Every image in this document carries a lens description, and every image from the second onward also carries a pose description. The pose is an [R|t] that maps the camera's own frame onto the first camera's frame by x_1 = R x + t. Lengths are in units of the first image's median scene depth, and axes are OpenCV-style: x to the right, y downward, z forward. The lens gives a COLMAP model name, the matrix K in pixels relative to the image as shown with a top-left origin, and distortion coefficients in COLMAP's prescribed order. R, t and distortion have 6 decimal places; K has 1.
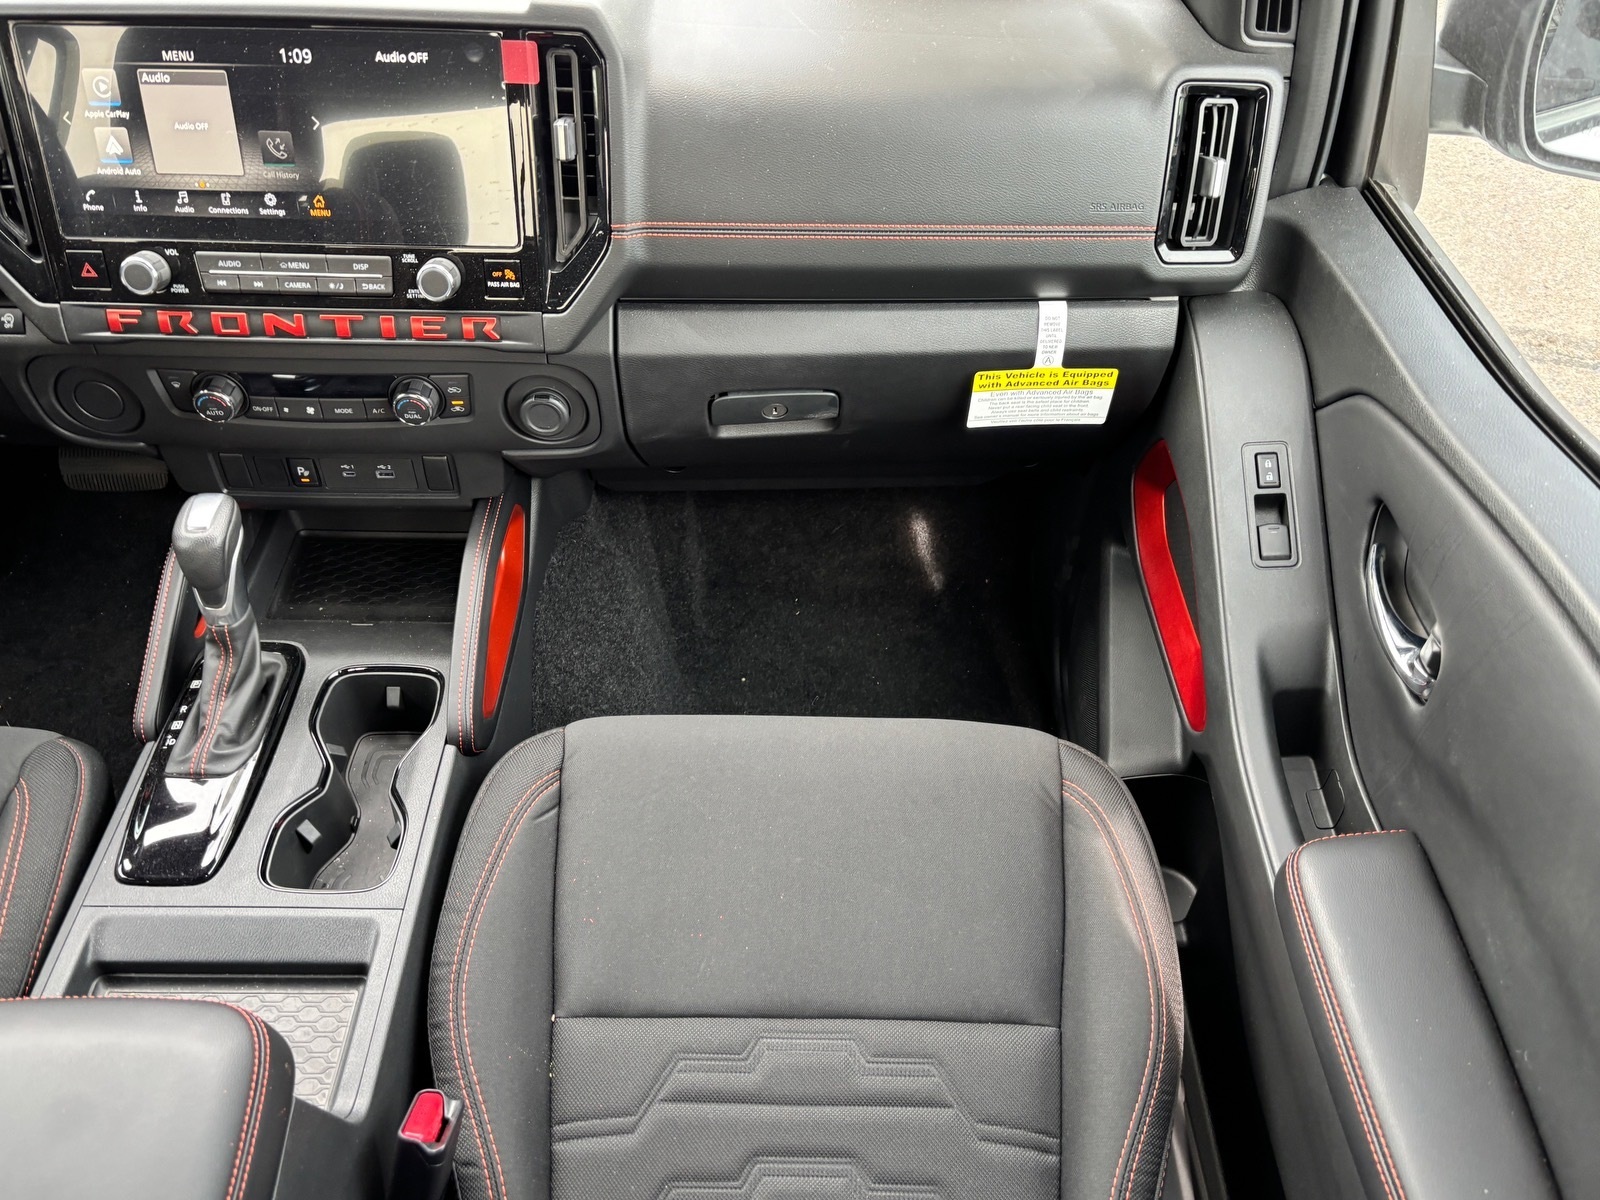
lens RADIAL K [[1248.9, 0, 786.4], [0, 1248.9, 609.7], [0, 0, 1]] dist [0.011033, -0.004032]
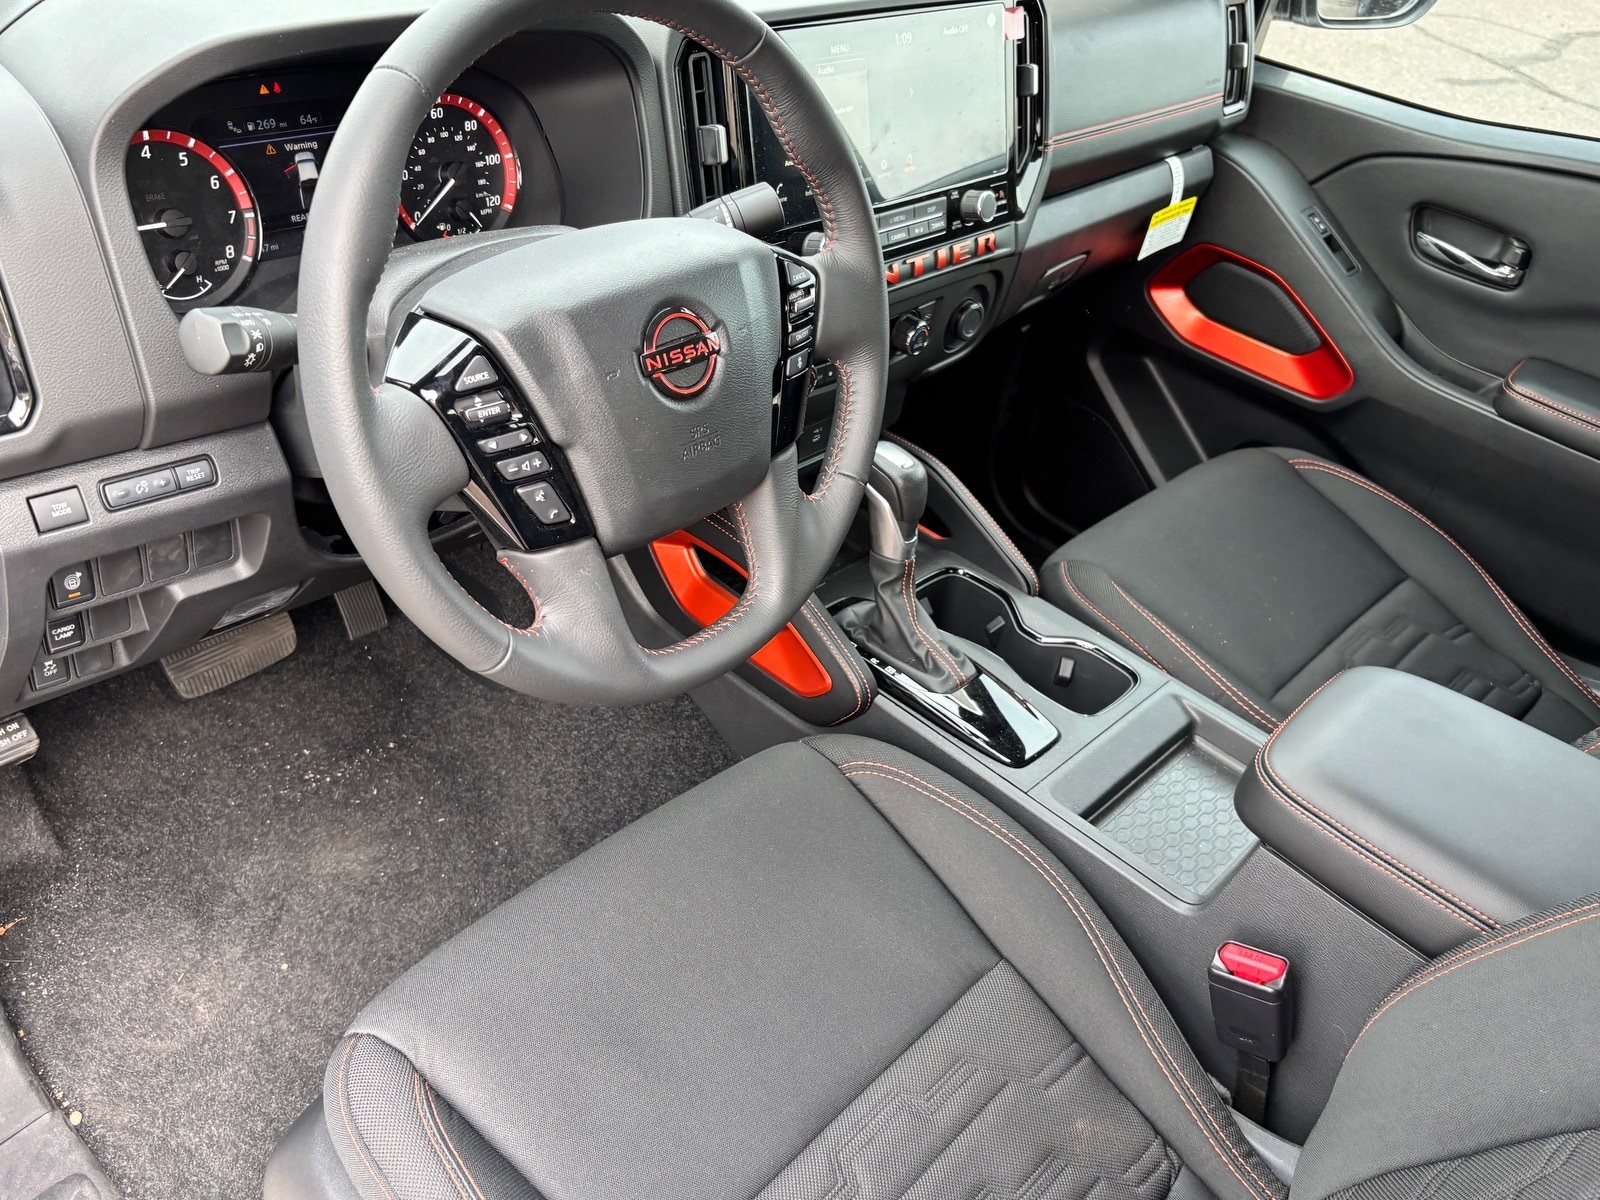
lens RADIAL K [[1381.7, 0, 760.1], [0, 1381.7, 598.7], [0, 0, 1]] dist [-0.038964, 0.139520]
pose [[0.679579, -0.364293, 0.636759, -1.405770], [0.421246, 0.904406, 0.067841, -0.097527], [-0.600603, 0.222129, 0.768072, 0.178103]]
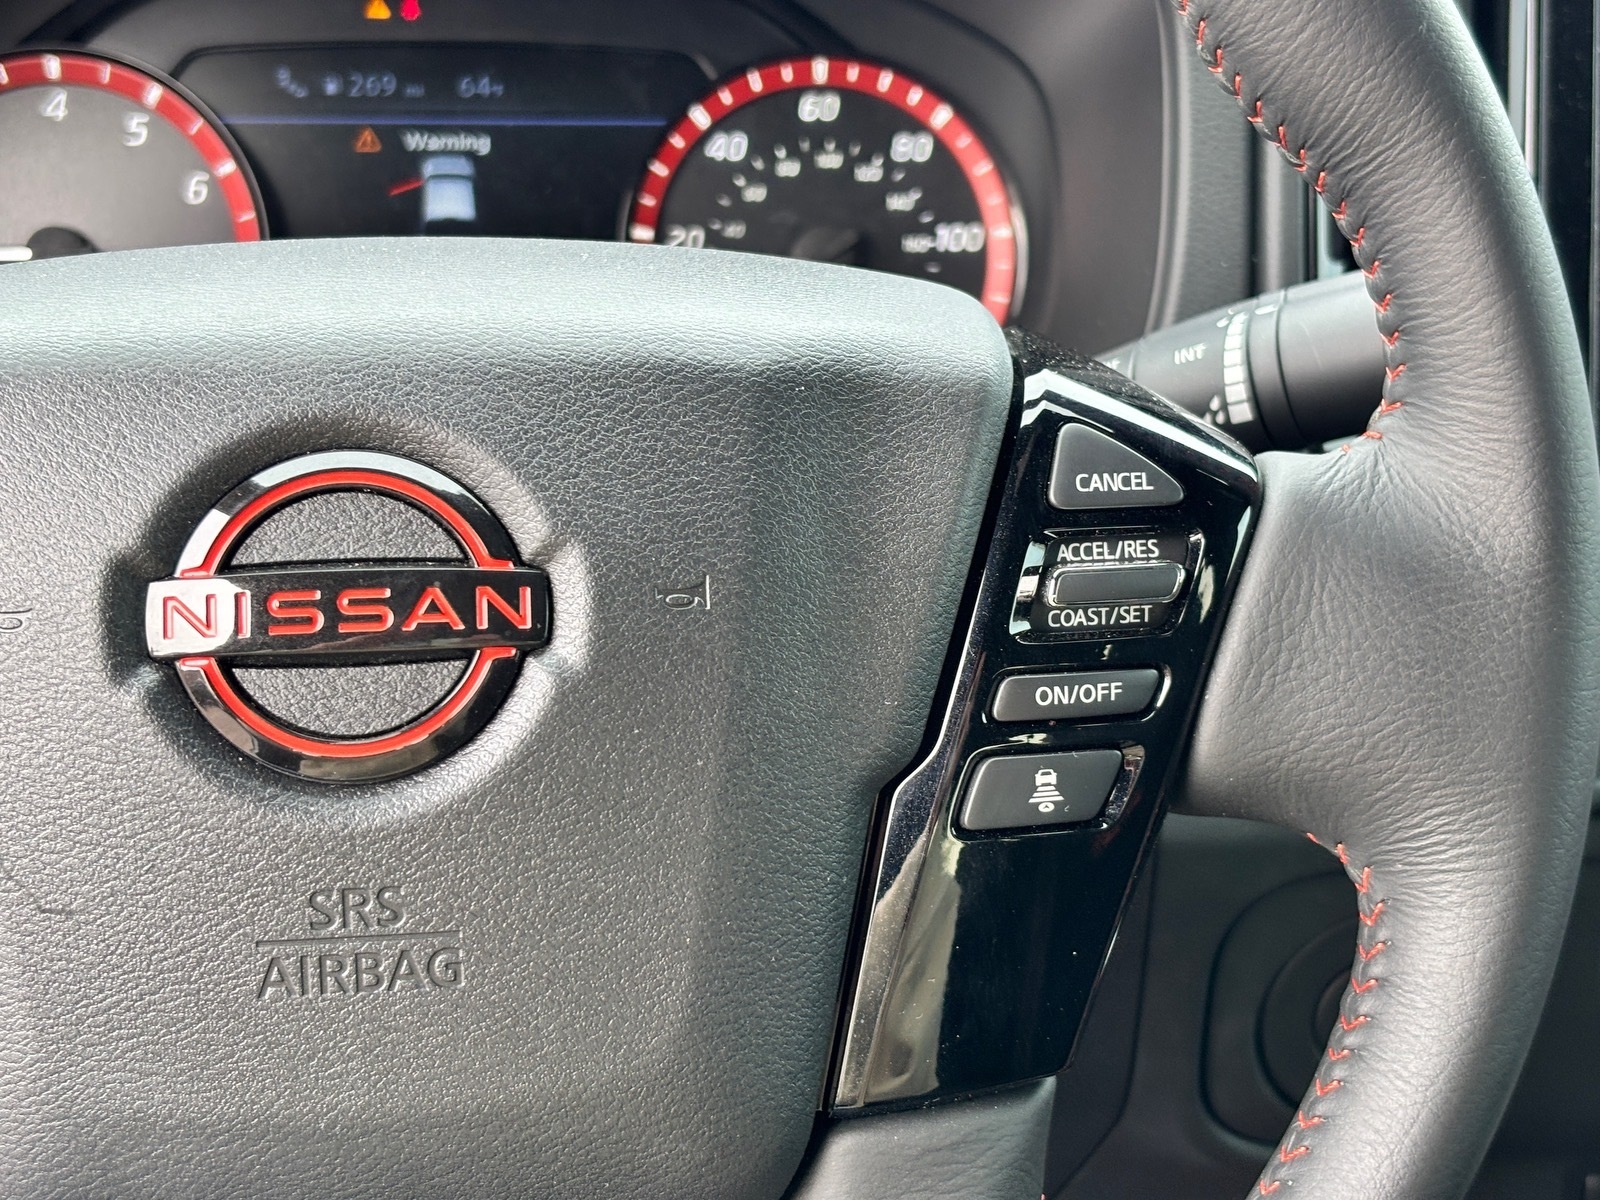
lens RADIAL K [[2435.5, 0, 828.9], [0, 2435.5, 604.3], [0, 0, 1]] dist [0.250544, -1.151346]
pose [[0.994525, -0.041972, 0.095704, -0.828673], [0.075441, 0.922083, -0.379567, -0.037496], [-0.072316, 0.384709, 0.920201, 0.424422]]
